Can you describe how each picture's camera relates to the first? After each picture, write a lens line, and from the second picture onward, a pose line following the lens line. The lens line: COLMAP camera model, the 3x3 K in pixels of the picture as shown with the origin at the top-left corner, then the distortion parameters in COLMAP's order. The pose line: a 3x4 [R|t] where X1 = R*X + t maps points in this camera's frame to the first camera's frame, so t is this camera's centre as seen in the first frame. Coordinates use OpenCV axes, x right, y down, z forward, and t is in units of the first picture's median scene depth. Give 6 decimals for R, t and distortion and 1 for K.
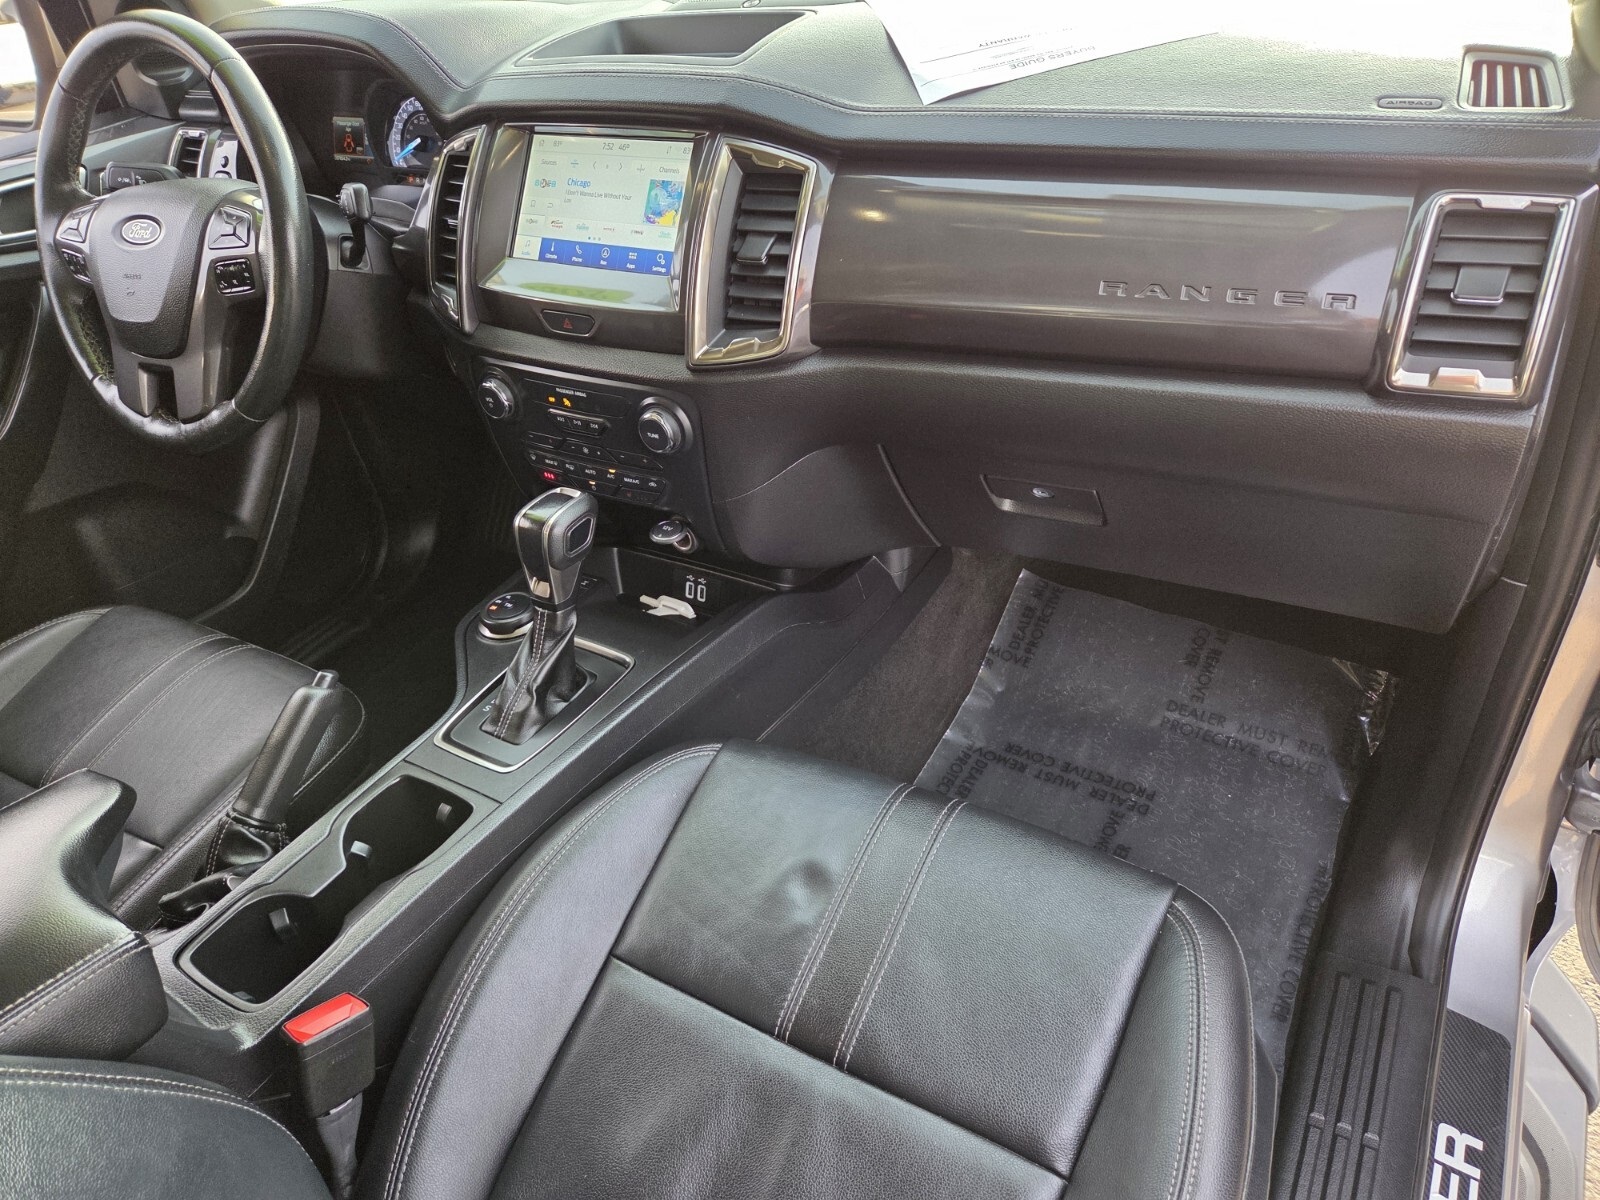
lens RADIAL K [[1062.9, 0, 842.7], [0, 1062.9, 606.6], [0, 0, 1]] dist [0.060441, -0.031094]
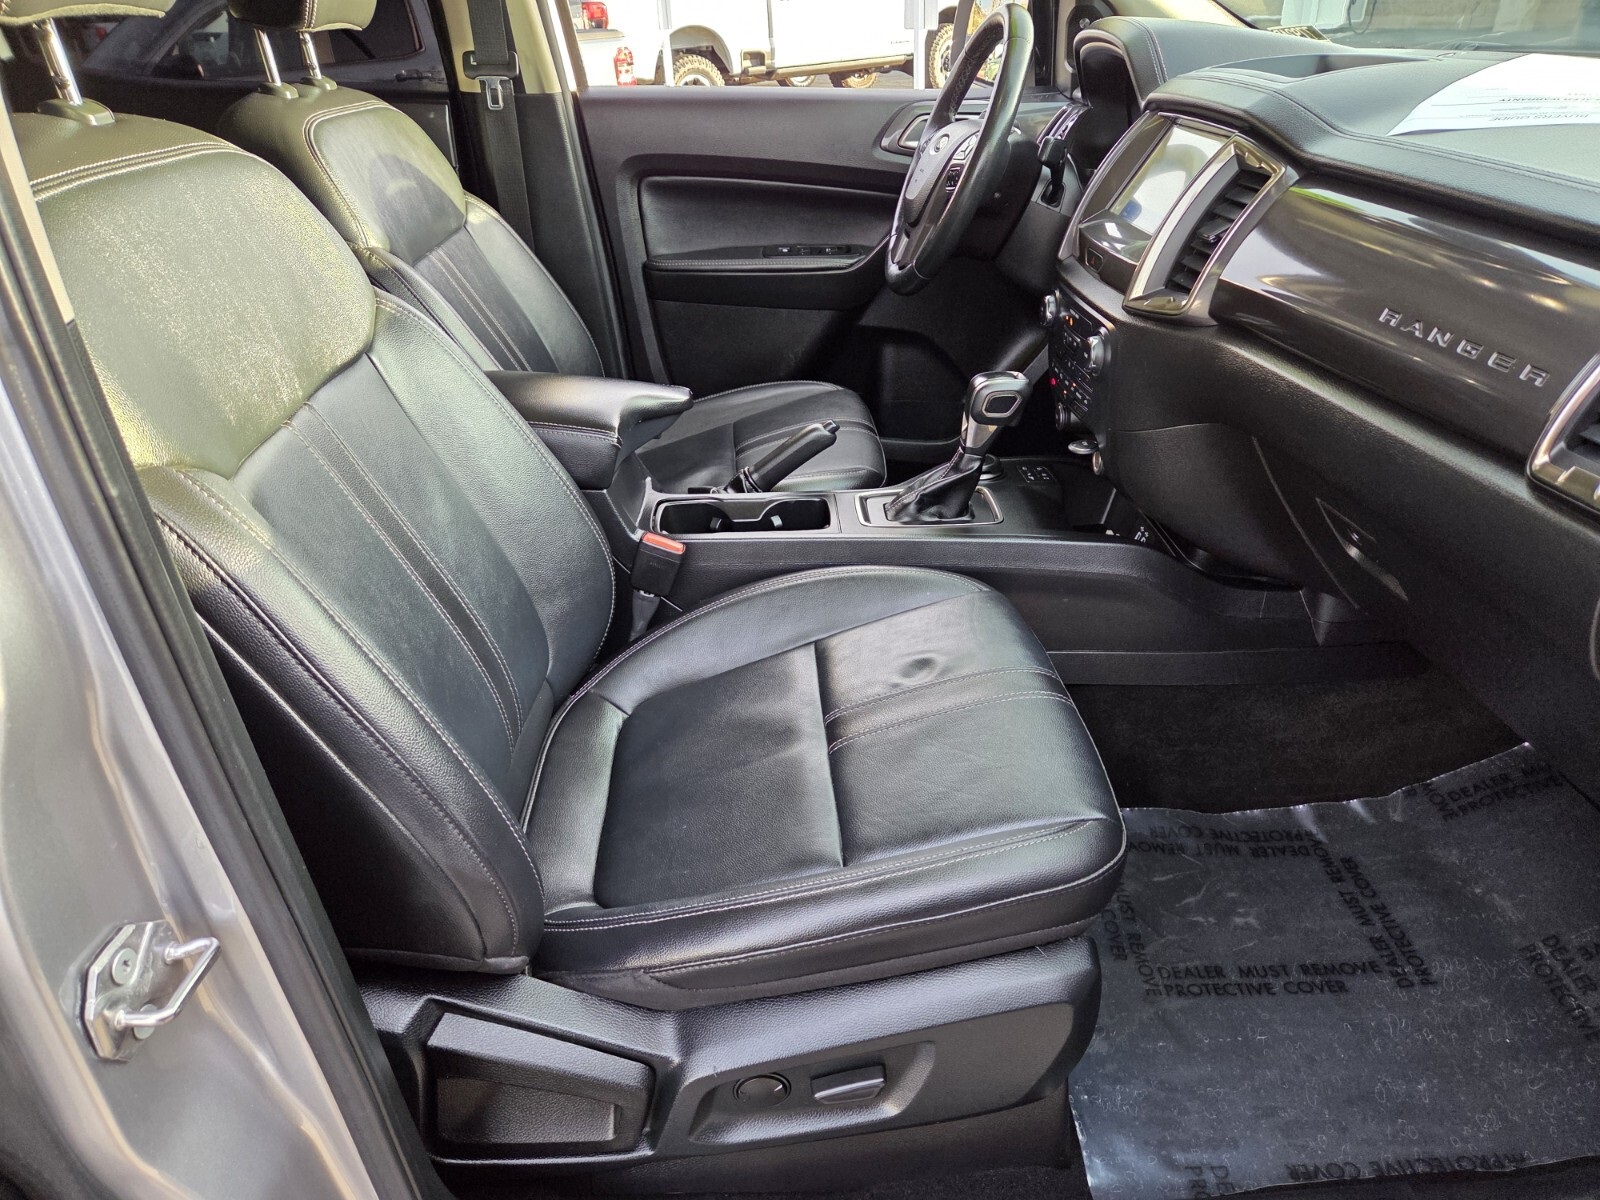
lens RADIAL K [[1062.9, 0, 842.7], [0, 1062.9, 606.6], [0, 0, 1]] dist [0.060441, -0.031094]
pose [[0.577333, 0.474736, -0.664314, 0.465350], [-0.514469, 0.843287, 0.155528, 0.029488], [0.634041, 0.251978, 0.731094, -0.015127]]
